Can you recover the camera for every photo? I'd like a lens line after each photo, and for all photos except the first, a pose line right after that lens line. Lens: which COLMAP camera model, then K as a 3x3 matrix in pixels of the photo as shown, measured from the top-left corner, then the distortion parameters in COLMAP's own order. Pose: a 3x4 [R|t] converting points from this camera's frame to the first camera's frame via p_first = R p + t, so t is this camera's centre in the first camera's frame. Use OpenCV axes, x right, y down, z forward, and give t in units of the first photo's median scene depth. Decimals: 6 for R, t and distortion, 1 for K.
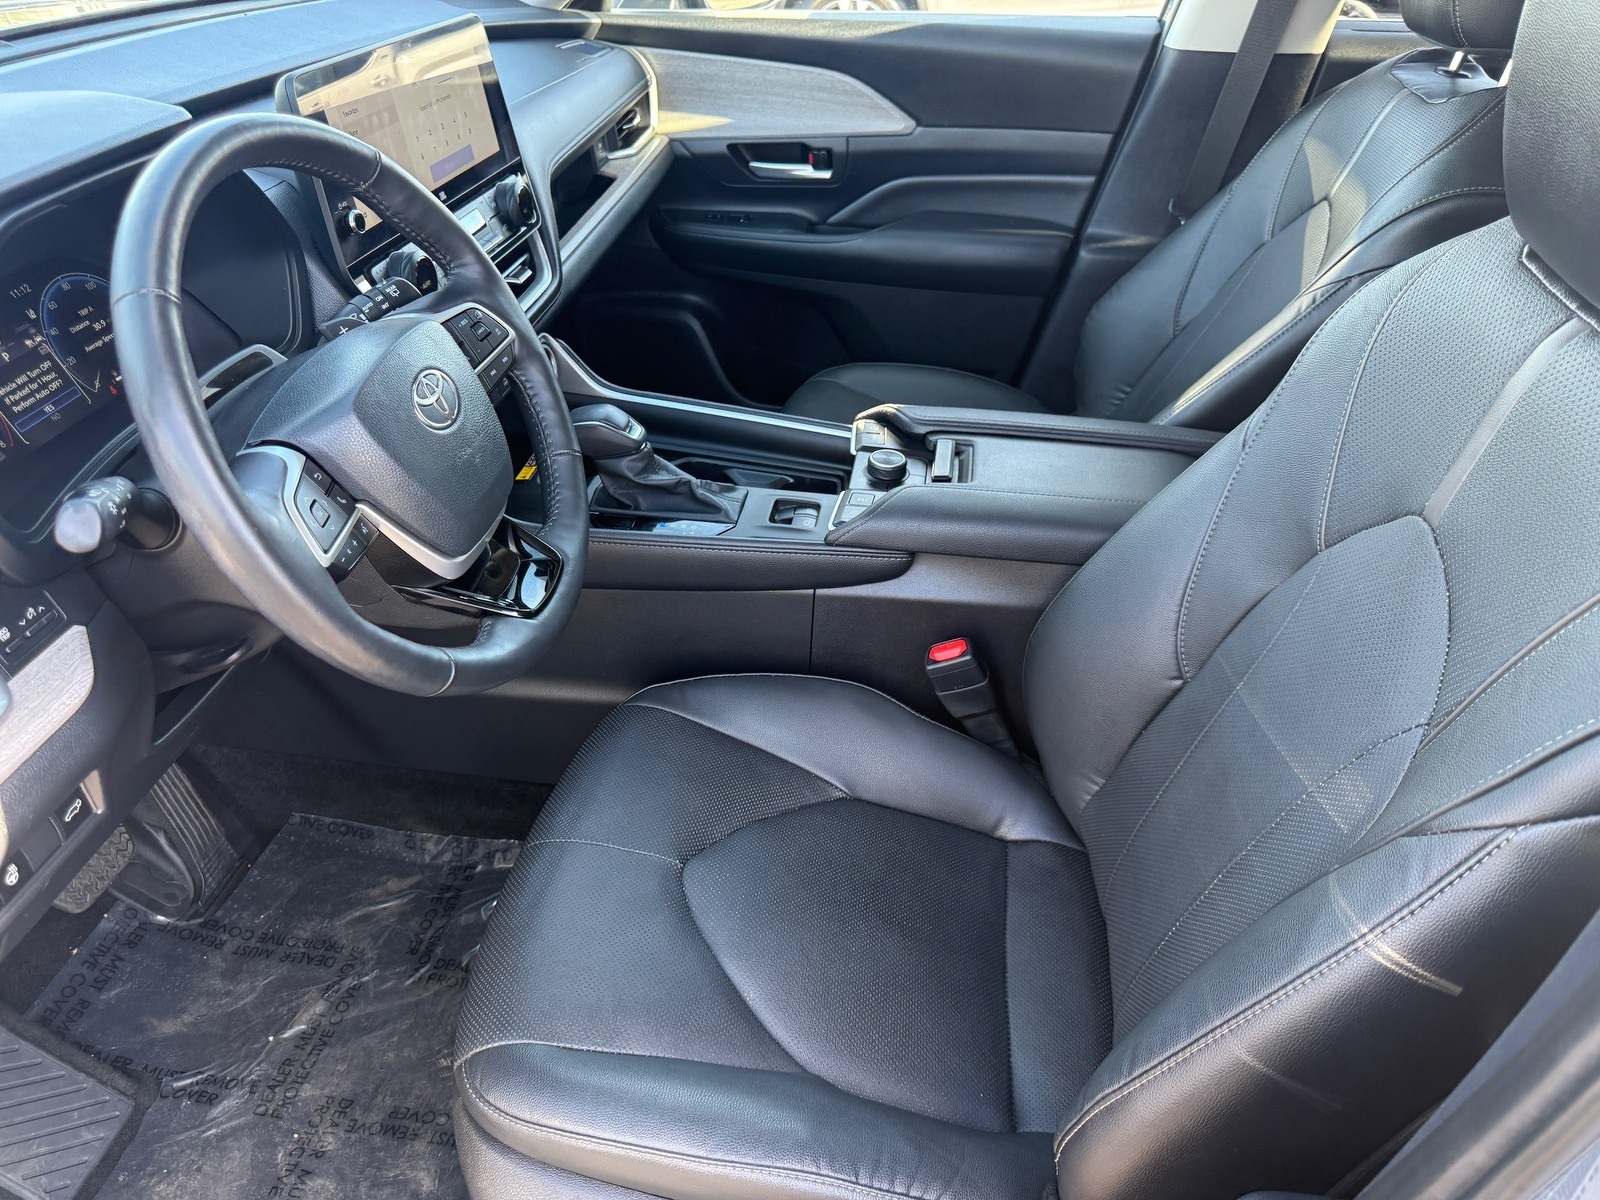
lens RADIAL K [[1157.1, 0, 824.1], [0, 1157.1, 601.6], [0, 0, 1]] dist [0.076061, -0.115740]
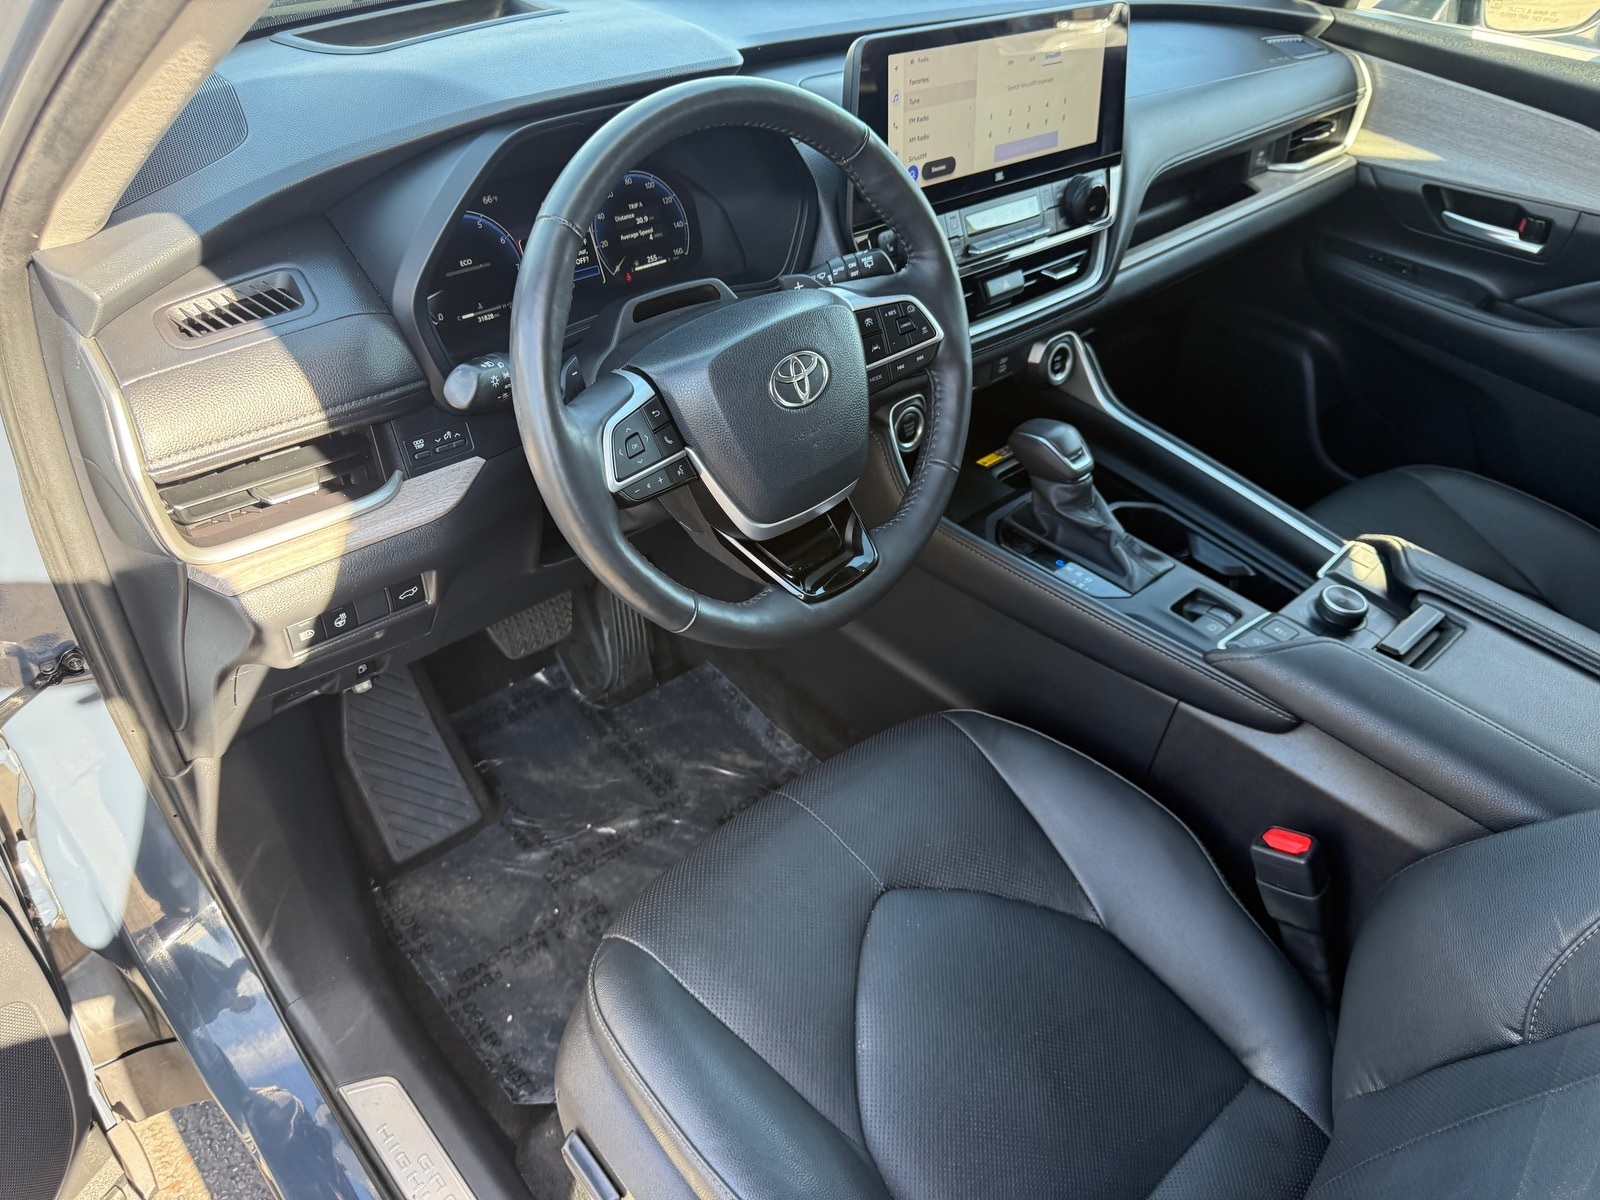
lens RADIAL K [[1157.1, 0, 790.7], [0, 1157.1, 592.7], [0, 0, 1]] dist [0.076061, -0.115740]
pose [[0.765471, 0.416592, -0.490412, 0.164995], [-0.395786, 0.905738, 0.151630, -0.101133], [0.507353, 0.078030, 0.858198, 0.078365]]
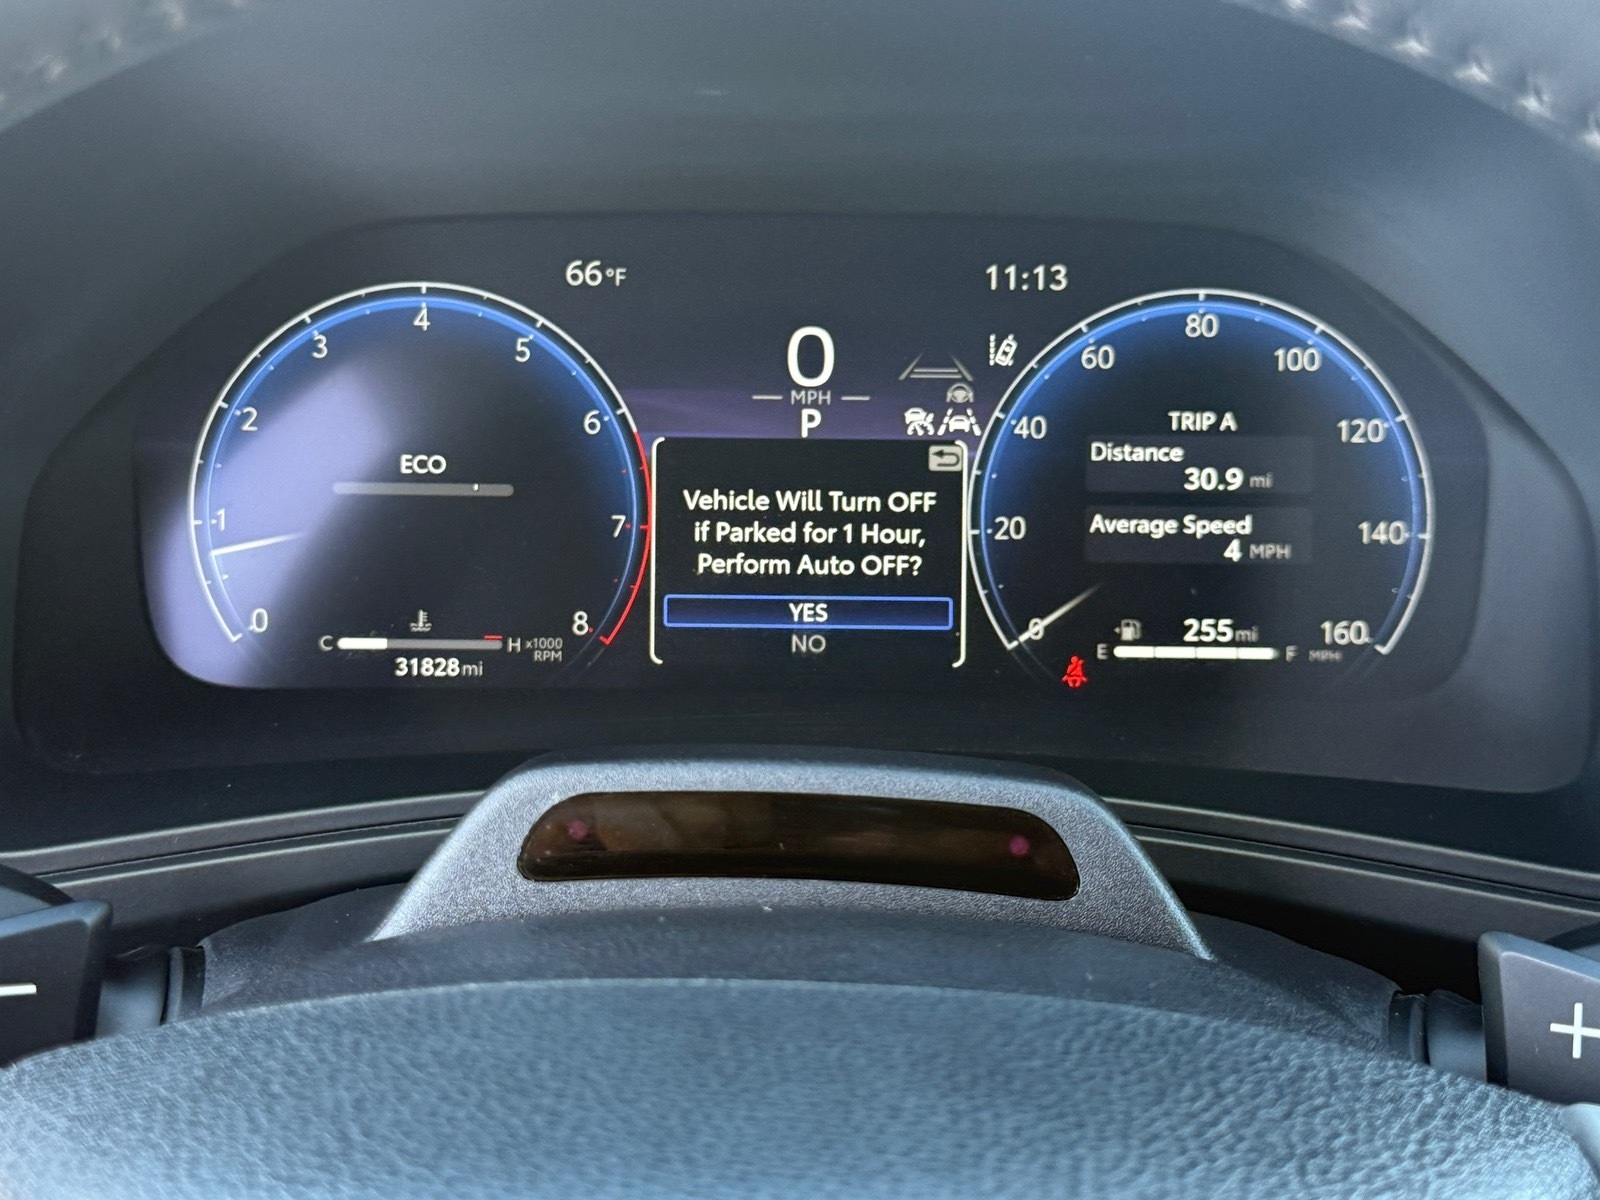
lens RADIAL K [[2121.4, 0, 800.6], [0, 2121.4, 594.7], [0, 0, 1]] dist [0.096582, 0.000000]
pose [[0.122509, 0.413044, -0.902433, -0.107618], [-0.562438, 0.778070, 0.279769, -0.228048], [0.817713, 0.473289, 0.327633, 0.566335]]
